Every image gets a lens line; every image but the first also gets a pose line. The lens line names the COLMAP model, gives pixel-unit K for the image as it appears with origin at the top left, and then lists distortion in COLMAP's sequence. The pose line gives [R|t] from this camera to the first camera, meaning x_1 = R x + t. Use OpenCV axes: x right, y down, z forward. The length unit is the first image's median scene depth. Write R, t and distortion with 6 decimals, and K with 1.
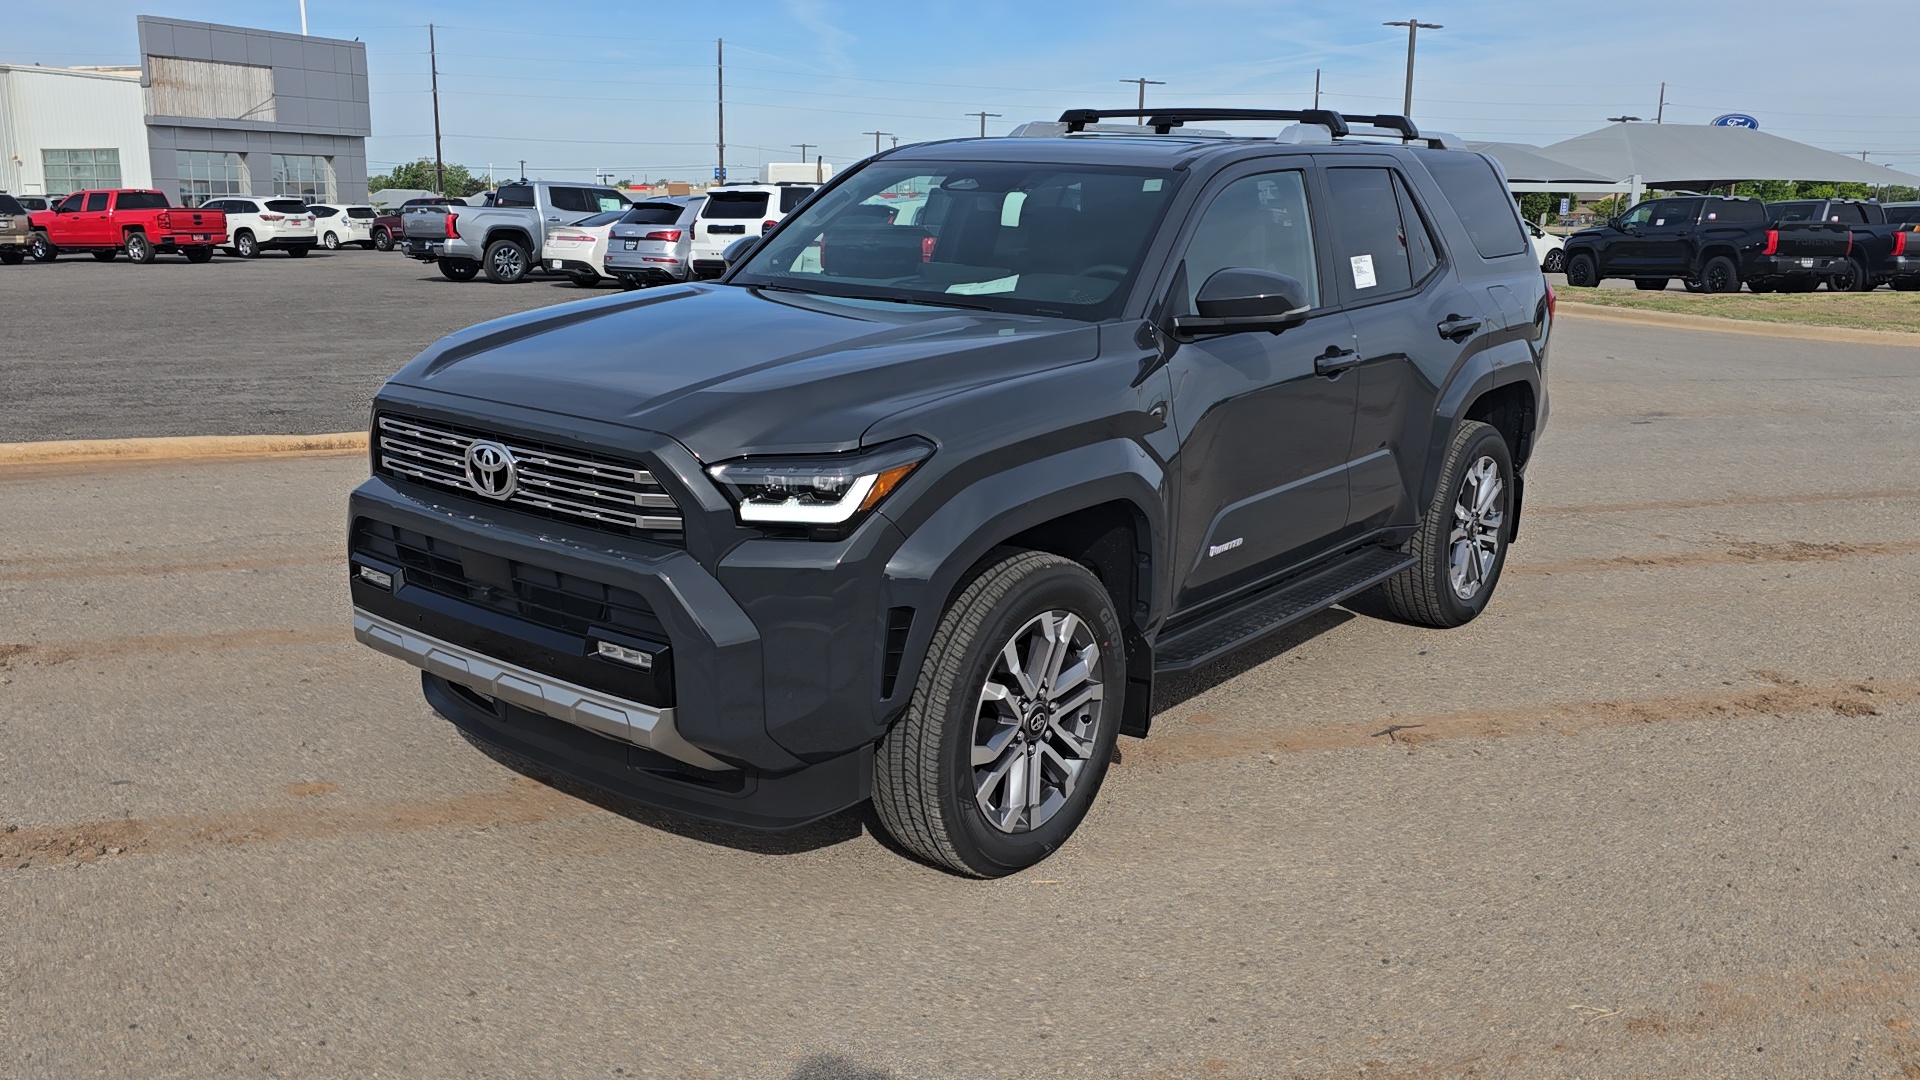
lens RADIAL K [[1594.8, 0, 952.8], [0, 1594.8, 540.7], [0, 0, 1]] dist [0.003154, 0.009667]
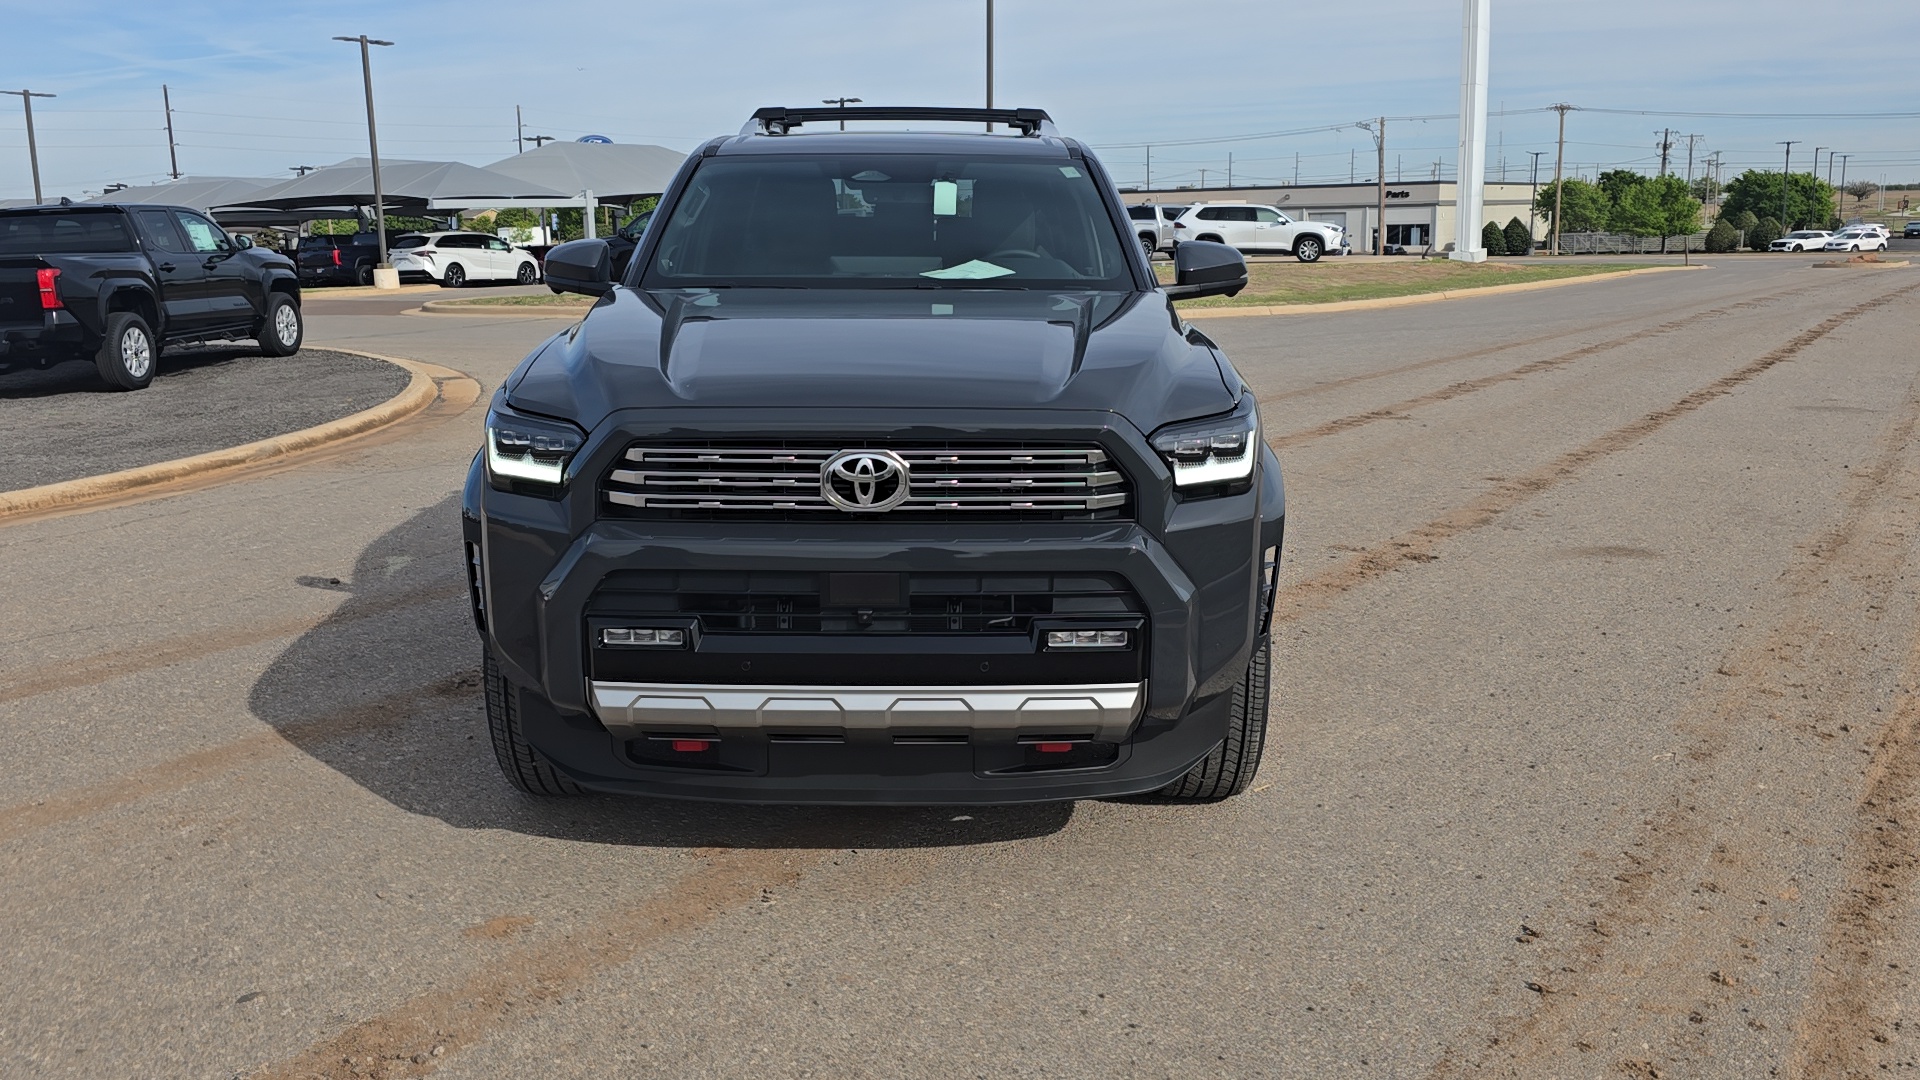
lens RADIAL K [[1594.8, 0, 952.8], [0, 1594.8, 540.7], [0, 0, 1]] dist [0.003154, 0.009667]
pose [[0.778822, -0.152018, 0.608544, -0.799989], [0.159661, 0.986276, 0.042042, -0.040320], [-0.606584, 0.064418, 0.792405, 0.246682]]
